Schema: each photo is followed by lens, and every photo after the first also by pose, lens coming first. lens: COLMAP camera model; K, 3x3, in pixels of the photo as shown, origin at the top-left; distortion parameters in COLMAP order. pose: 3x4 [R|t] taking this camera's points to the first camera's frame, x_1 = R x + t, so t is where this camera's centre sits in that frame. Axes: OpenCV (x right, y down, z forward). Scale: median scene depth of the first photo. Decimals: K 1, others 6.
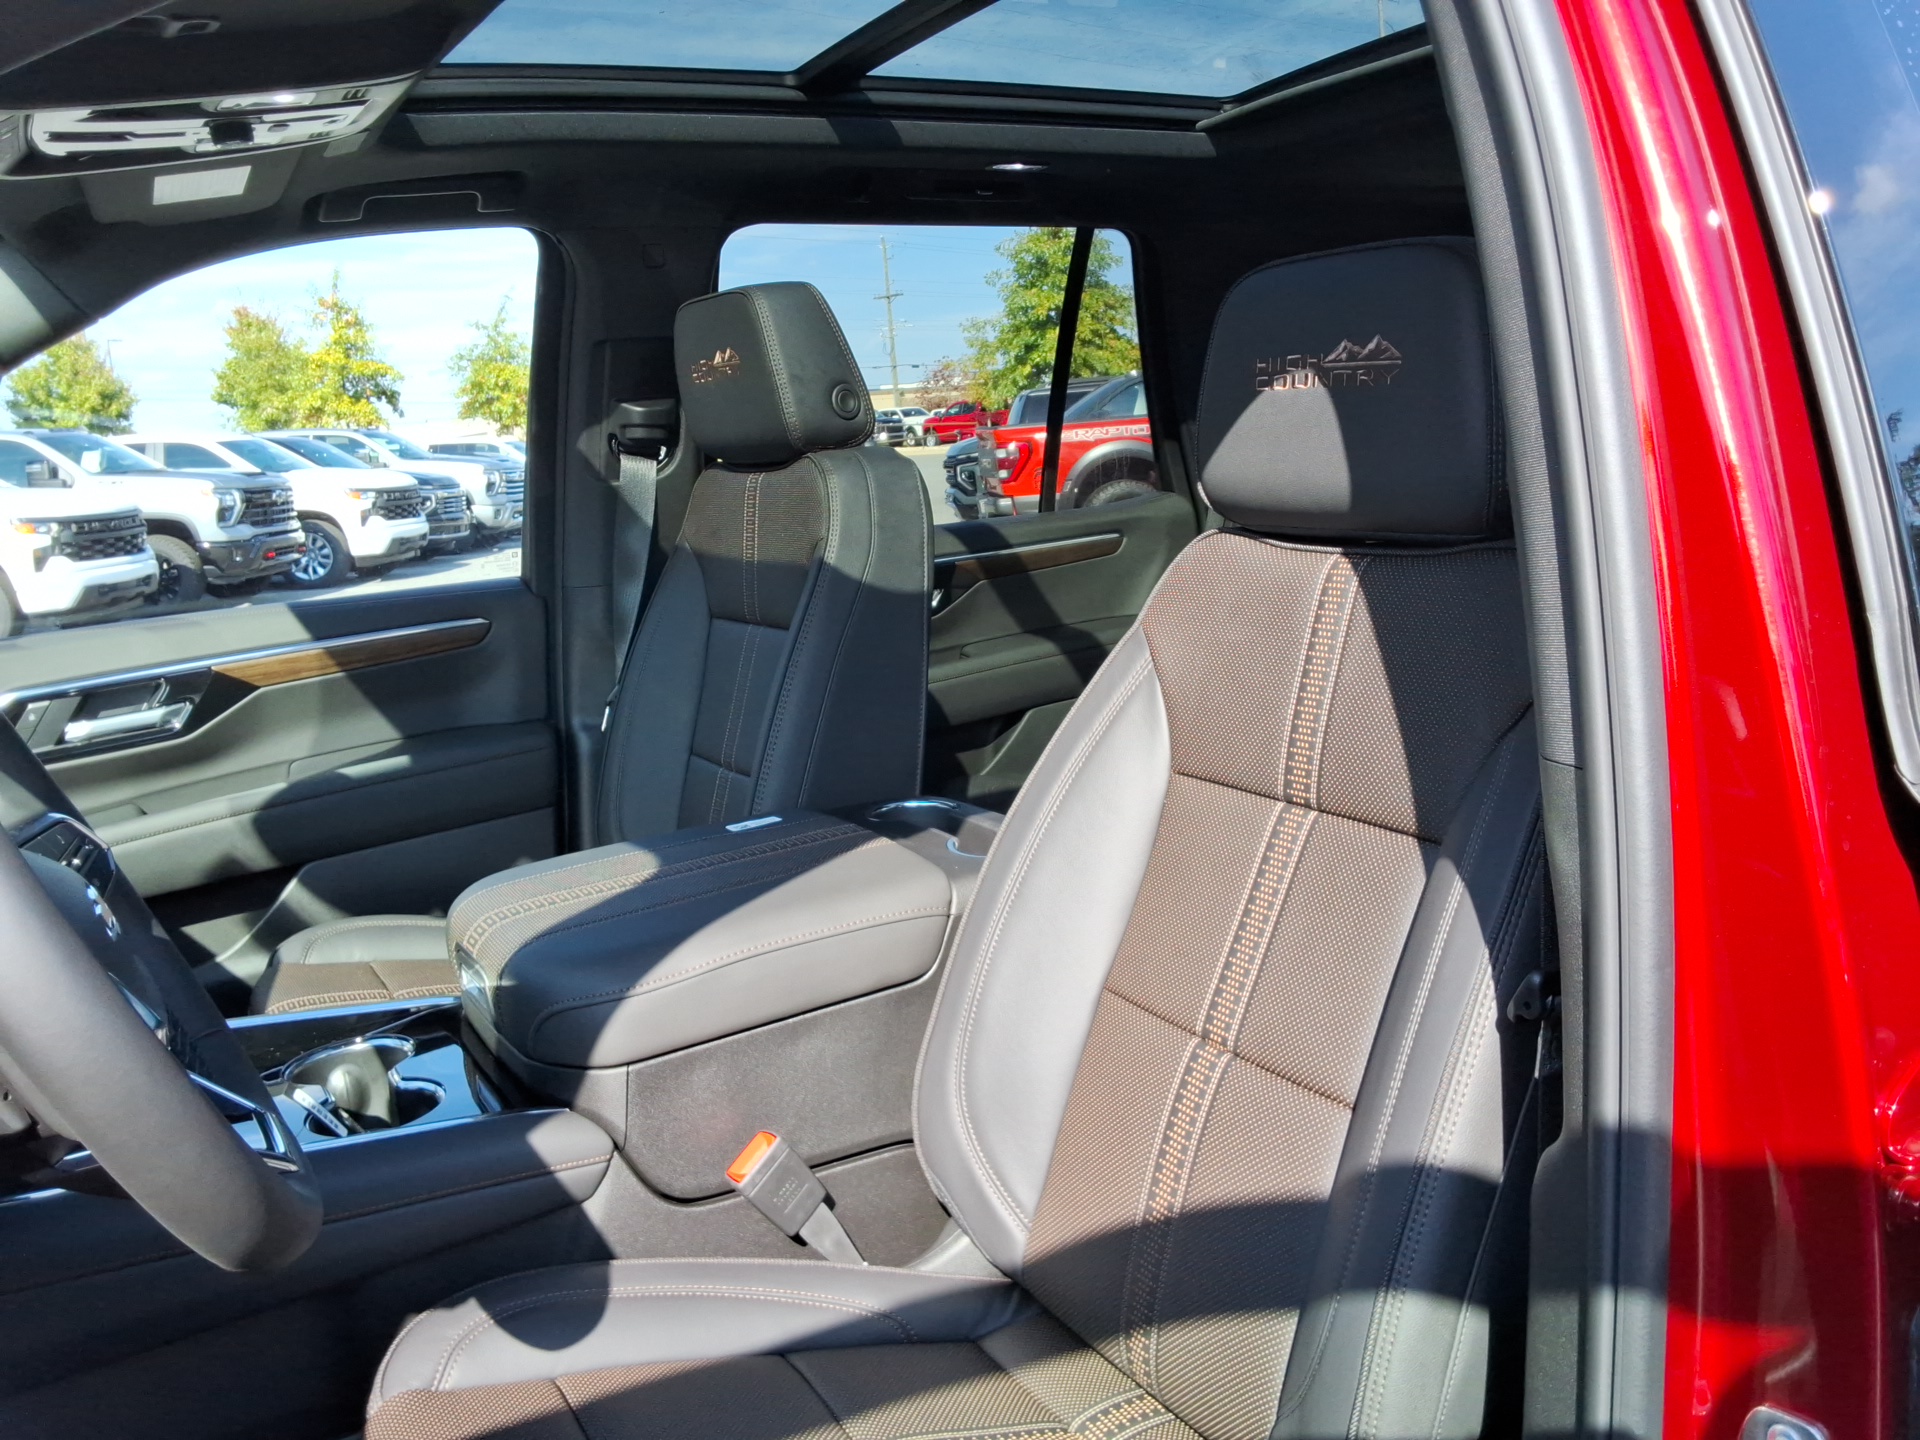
lens RADIAL K [[1547.1, 0, 991.7], [0, 1547.1, 706.8], [0, 0, 1]] dist [0.091369, -0.136858]
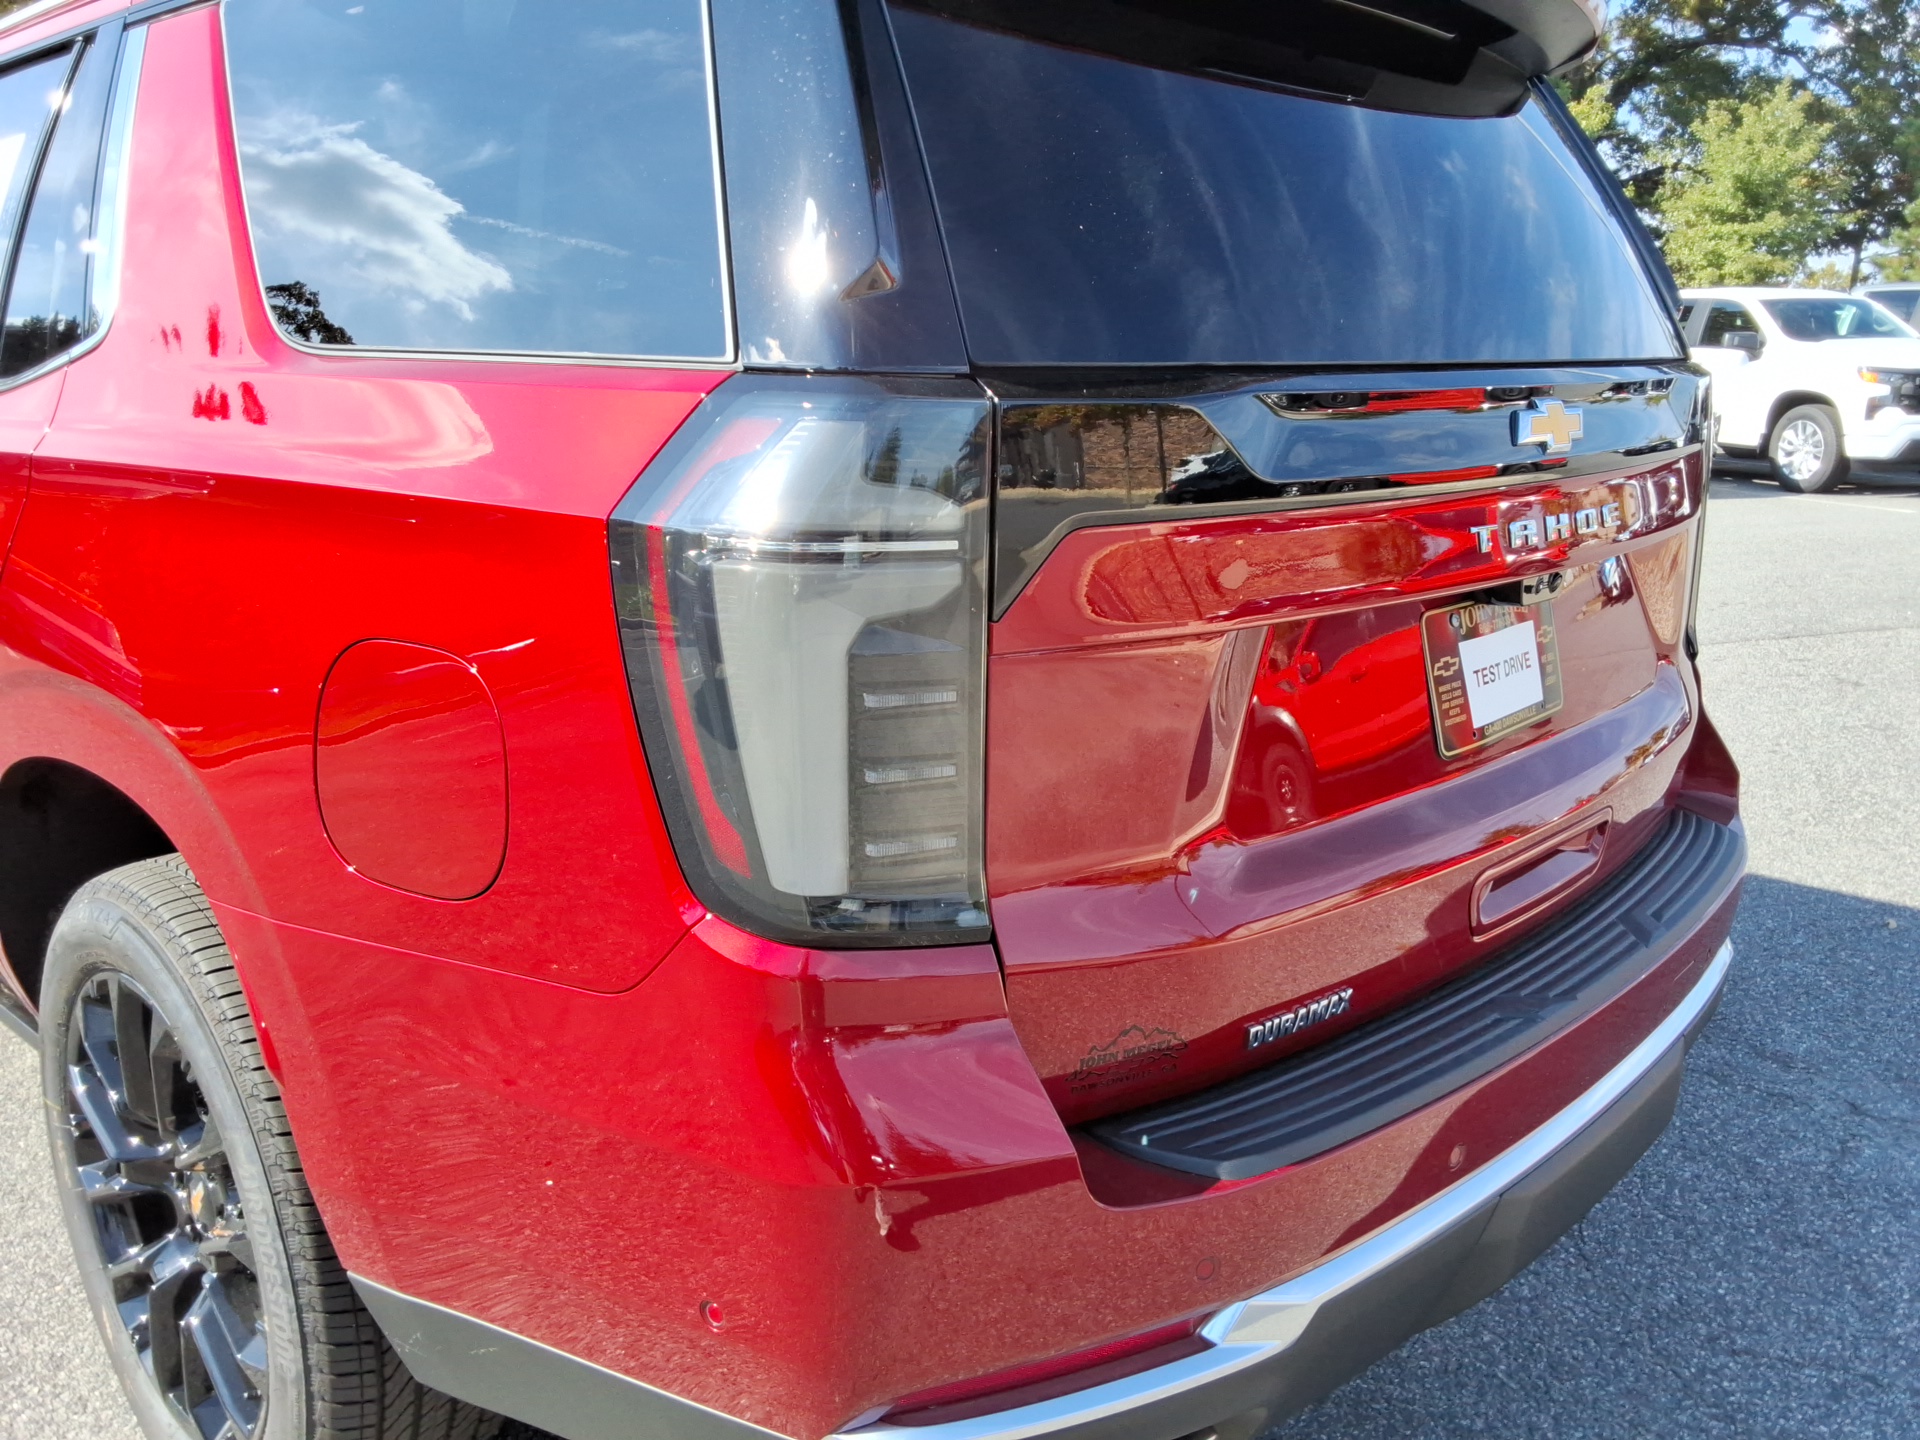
lens RADIAL K [[1547.1, 0, 970.8], [0, 1547.1, 711.1], [0, 0, 1]] dist [0.091369, -0.136858]
pose [[0.265072, 0.273273, -0.924694, 0.198432], [-0.182859, 0.955842, 0.230060, -0.023099], [0.946731, 0.108106, 0.303338, 0.095182]]
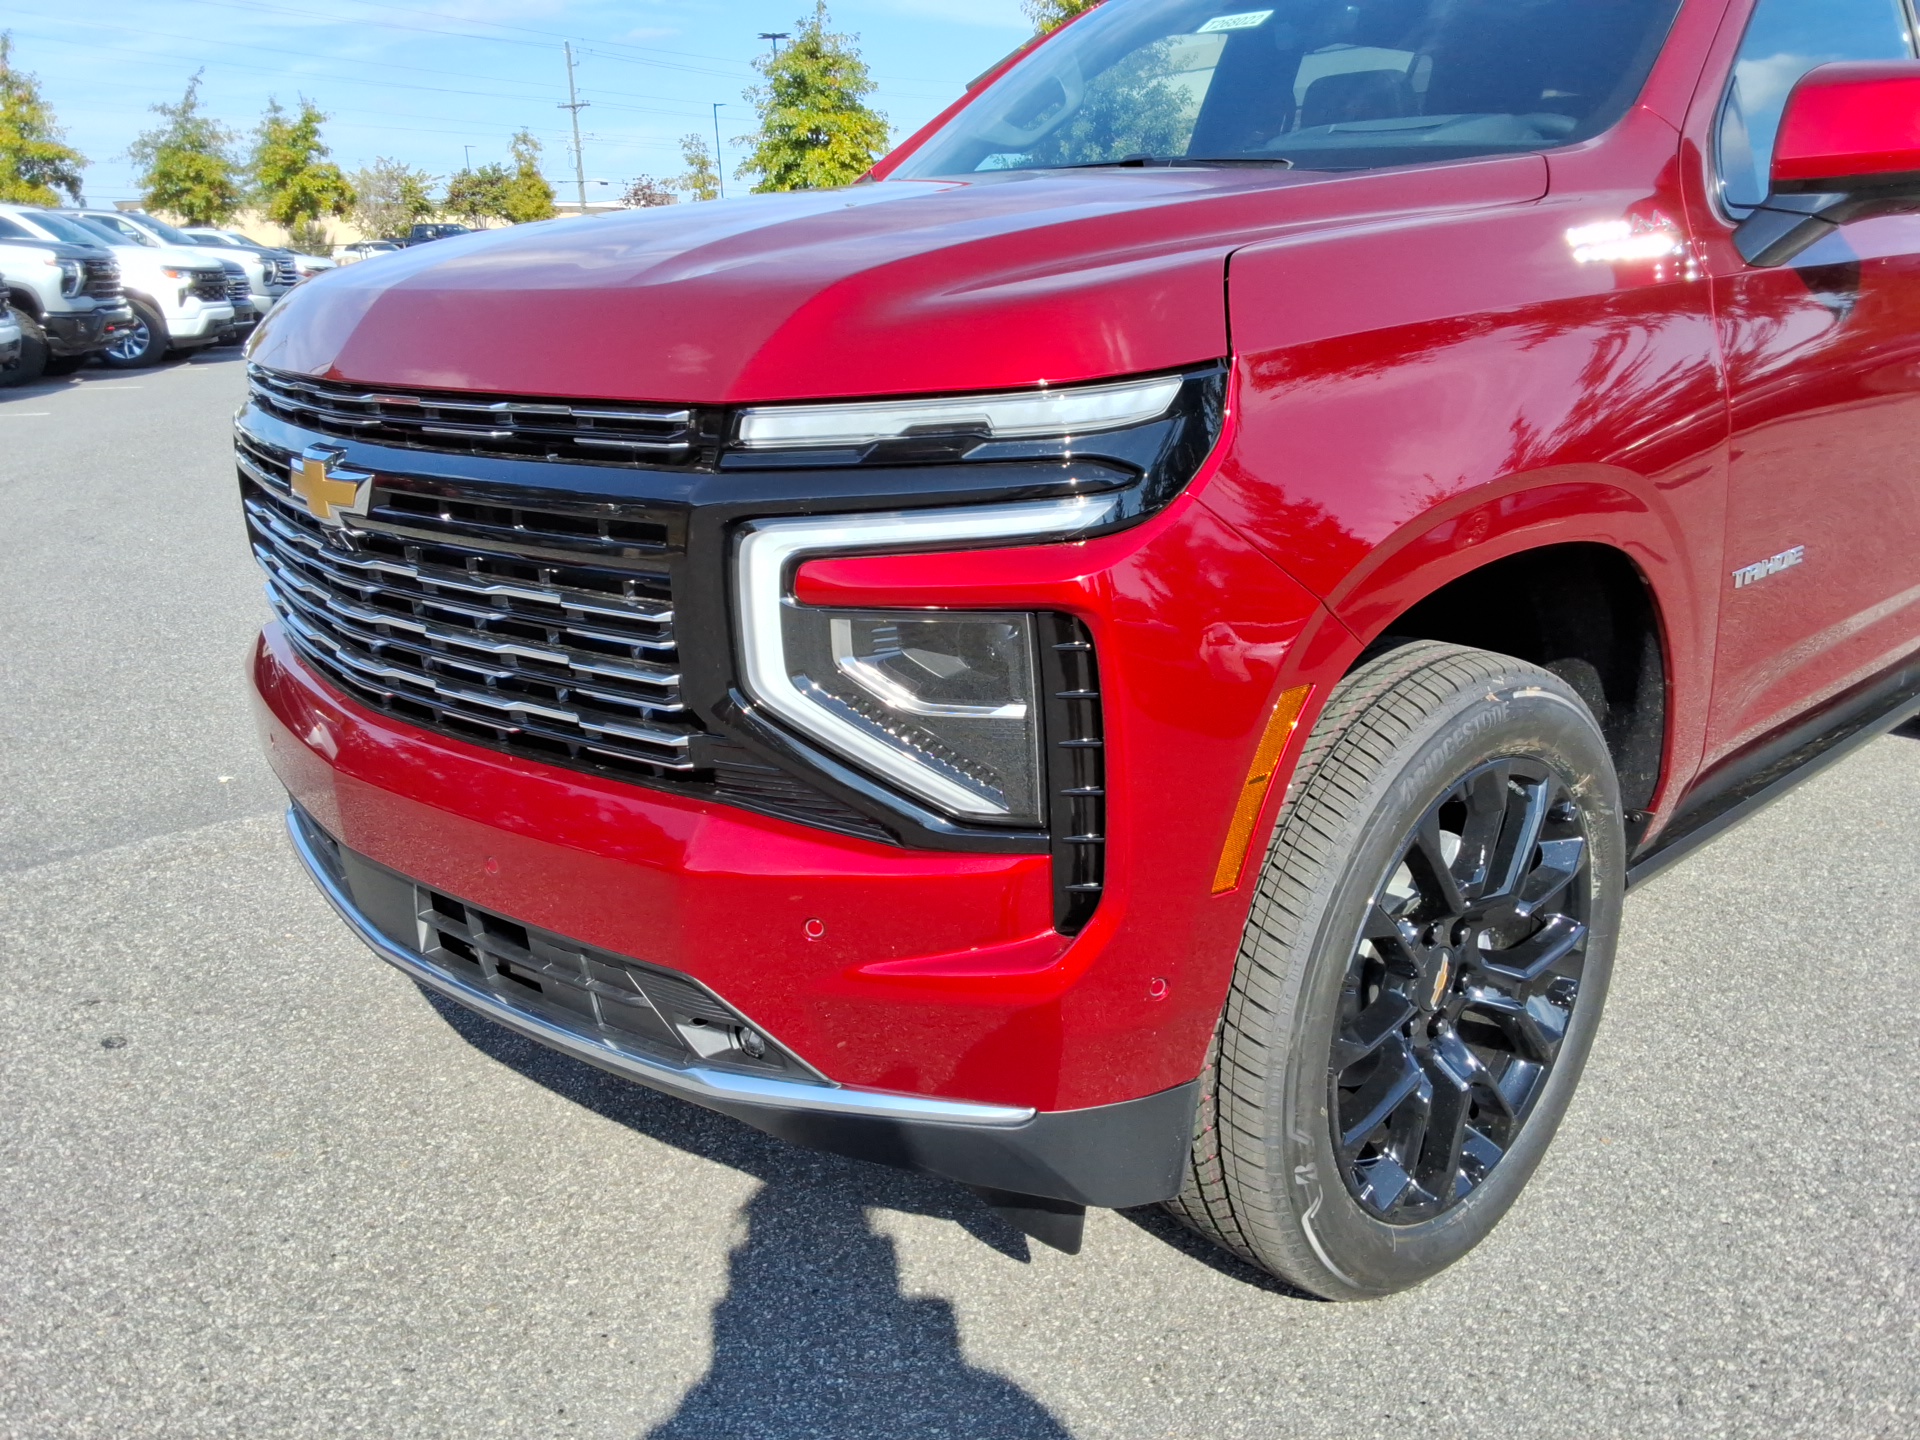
lens RADIAL K [[1547.1, 0, 979.2], [0, 1547.1, 719.0], [0, 0, 1]] dist [0.091369, -0.136858]
pose [[0.980000, -0.009840, 0.198756, -0.107141], [-0.010899, 0.994624, 0.102981, 0.039048], [-0.198701, -0.103088, 0.974623, -0.108372]]
